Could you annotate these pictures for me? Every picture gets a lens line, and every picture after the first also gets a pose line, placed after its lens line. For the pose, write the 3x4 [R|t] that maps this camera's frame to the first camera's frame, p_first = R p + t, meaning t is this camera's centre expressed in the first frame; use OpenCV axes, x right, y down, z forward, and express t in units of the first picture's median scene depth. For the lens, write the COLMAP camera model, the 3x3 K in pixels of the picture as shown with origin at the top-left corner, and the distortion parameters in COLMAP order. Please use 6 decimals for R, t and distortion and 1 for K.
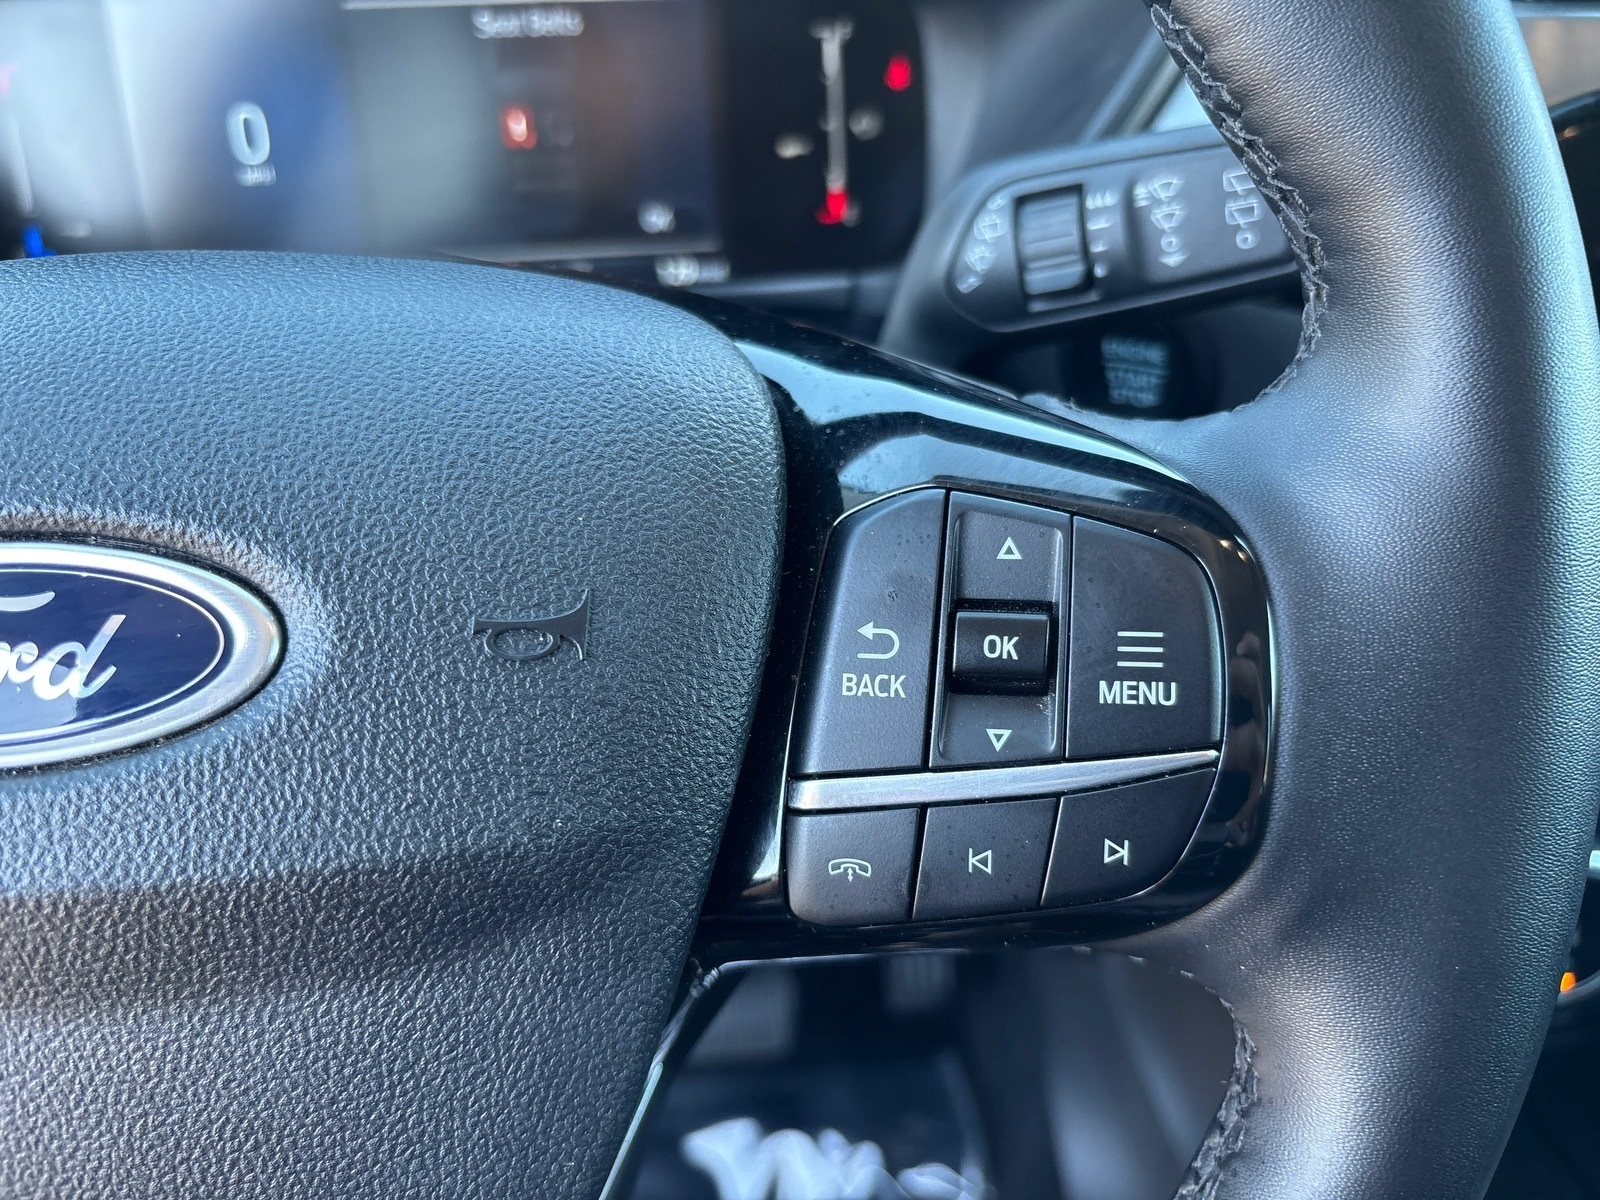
lens RADIAL K [[1352.3, 0, 797.5], [0, 1352.3, 551.3], [0, 0, 1]] dist [0.028622, -0.093597]
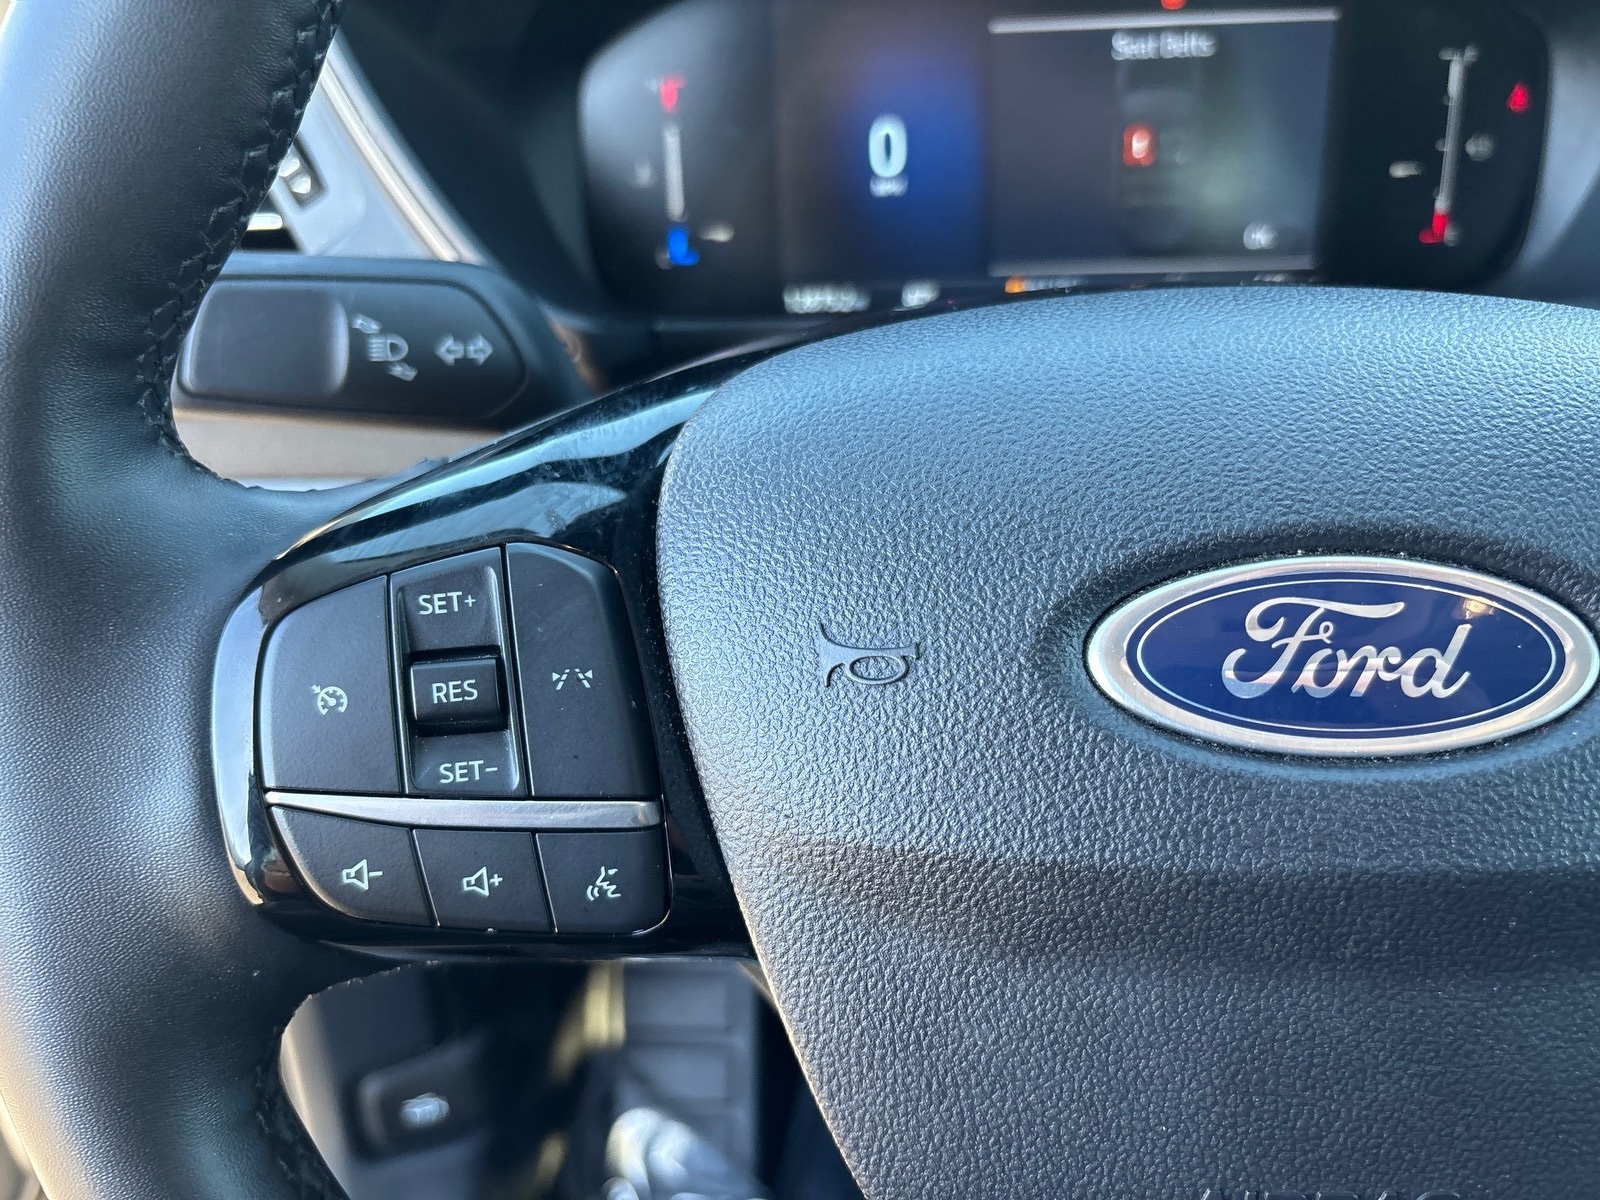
lens RADIAL K [[1373.5, 0, 775.1], [0, 1373.5, 553.4], [0, 0, 1]] dist [-0.032409, -0.001466]
pose [[0.991586, 0.046228, -0.120916, -0.852704], [-0.045457, 0.998925, 0.009126, 0.002559], [0.121207, -0.003552, 0.992621, -0.169445]]
